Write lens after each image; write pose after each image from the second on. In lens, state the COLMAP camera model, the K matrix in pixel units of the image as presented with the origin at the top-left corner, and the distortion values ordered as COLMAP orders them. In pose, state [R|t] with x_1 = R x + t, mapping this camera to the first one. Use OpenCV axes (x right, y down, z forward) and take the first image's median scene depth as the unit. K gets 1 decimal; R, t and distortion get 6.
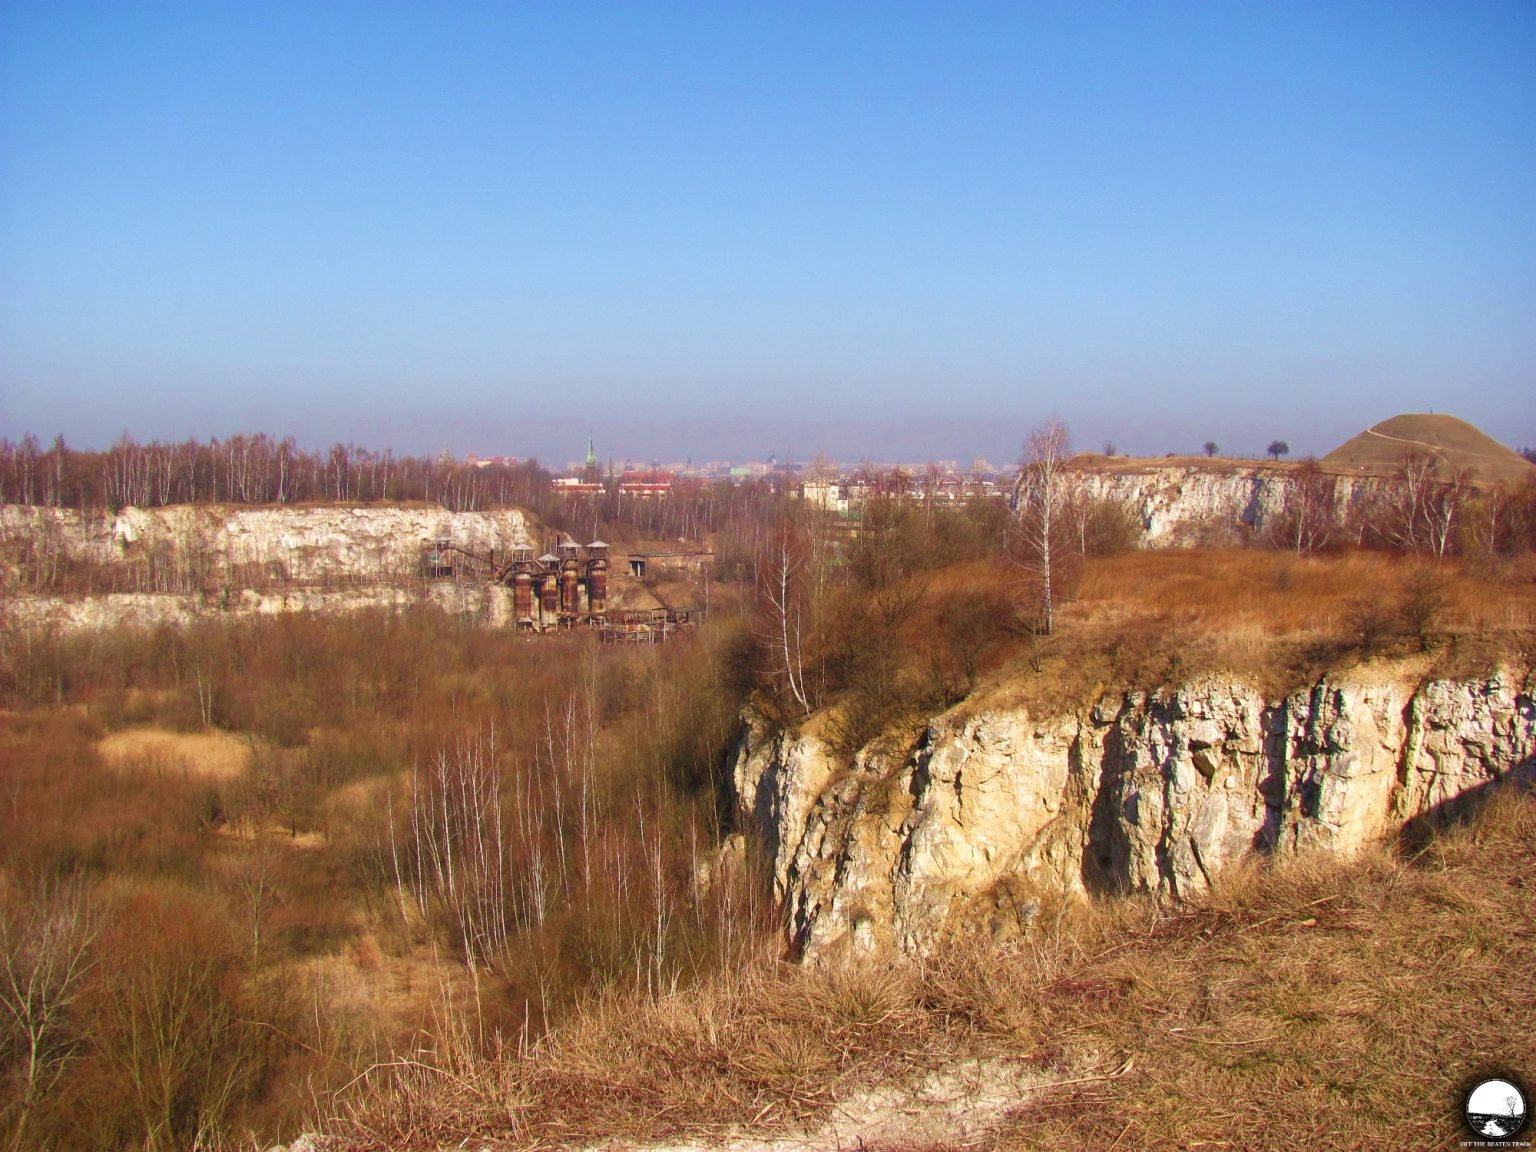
lens RADIAL K [[1518.2, 0, 768.0], [0, 1518.2, 576.0], [0, 0, 1]] dist [-0.252782, 0.220953]
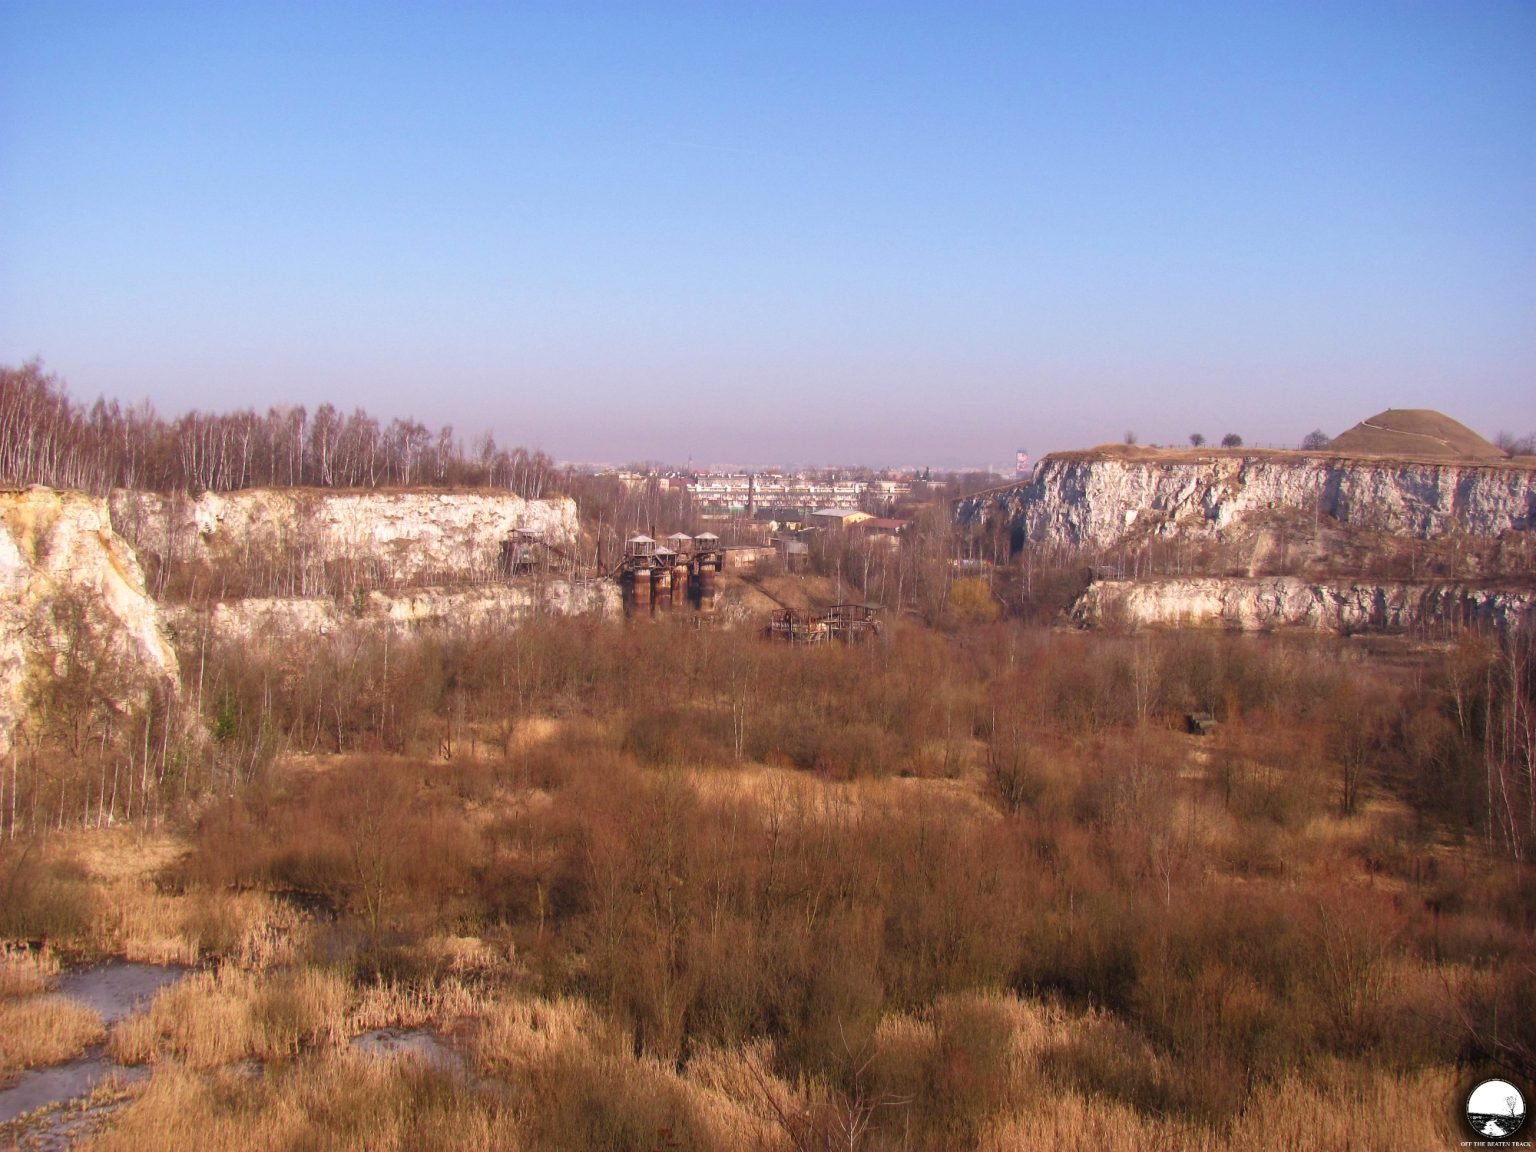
lens RADIAL K [[1518.2, 0, 768.0], [0, 1518.2, 576.0], [0, 0, 1]] dist [-0.252782, 0.220953]
pose [[0.966458, -0.011880, 0.256550, -0.315704], [0.011436, 0.999929, 0.003220, 0.000441], [-0.256571, -0.000178, 0.966525, 0.123553]]
